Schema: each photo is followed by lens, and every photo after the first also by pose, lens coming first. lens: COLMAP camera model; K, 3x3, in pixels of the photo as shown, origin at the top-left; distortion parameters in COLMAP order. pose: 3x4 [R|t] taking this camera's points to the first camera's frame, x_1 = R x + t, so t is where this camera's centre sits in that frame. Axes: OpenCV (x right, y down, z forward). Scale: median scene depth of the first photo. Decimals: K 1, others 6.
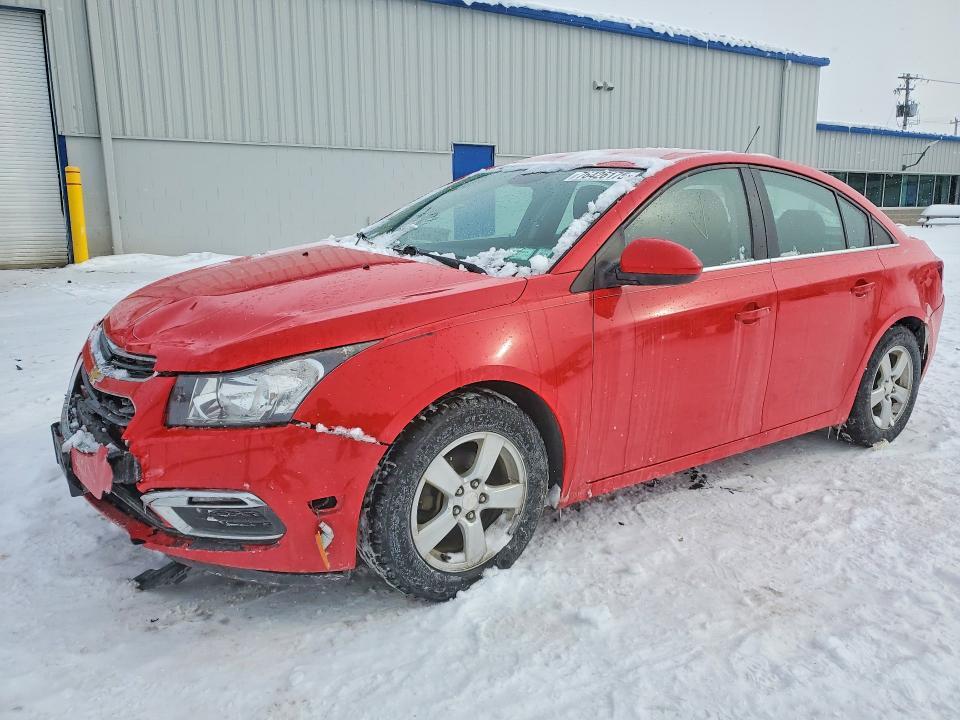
lens RADIAL K [[737.9, 0, 484.8], [0, 737.9, 359.4], [0, 0, 1]] dist [0.006636, -0.011407]
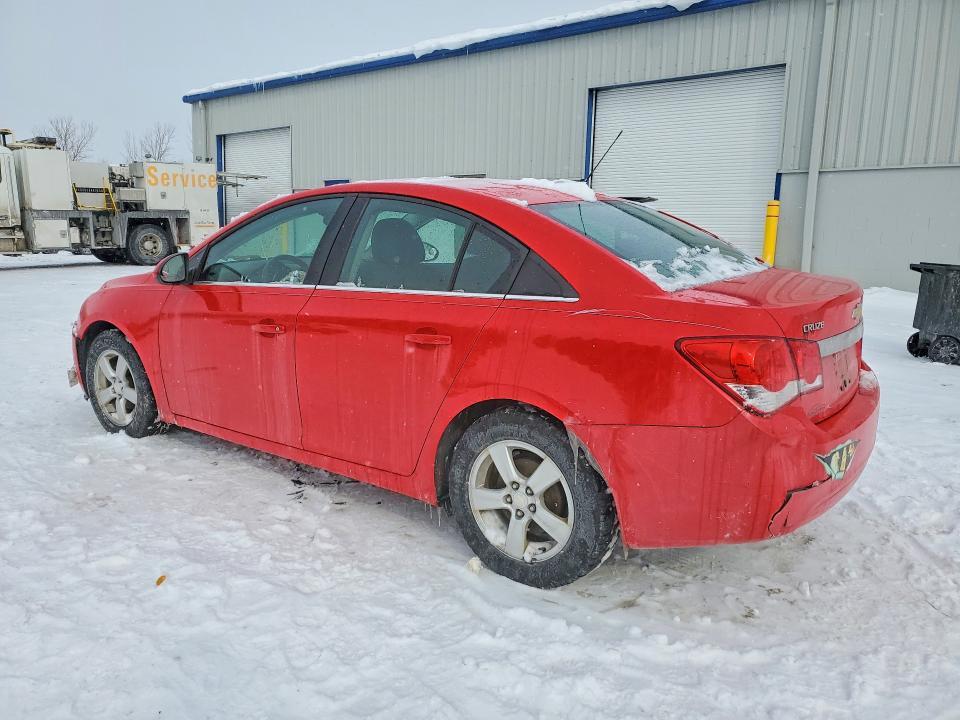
lens RADIAL K [[737.9, 0, 483.5], [0, 737.9, 359.5], [0, 0, 1]] dist [0.006636, -0.011407]
pose [[0.293152, 0.168776, -0.941051, 1.223848], [-0.204020, 0.972666, 0.110891, -0.167392], [0.934044, 0.159485, 0.319572, 0.767611]]
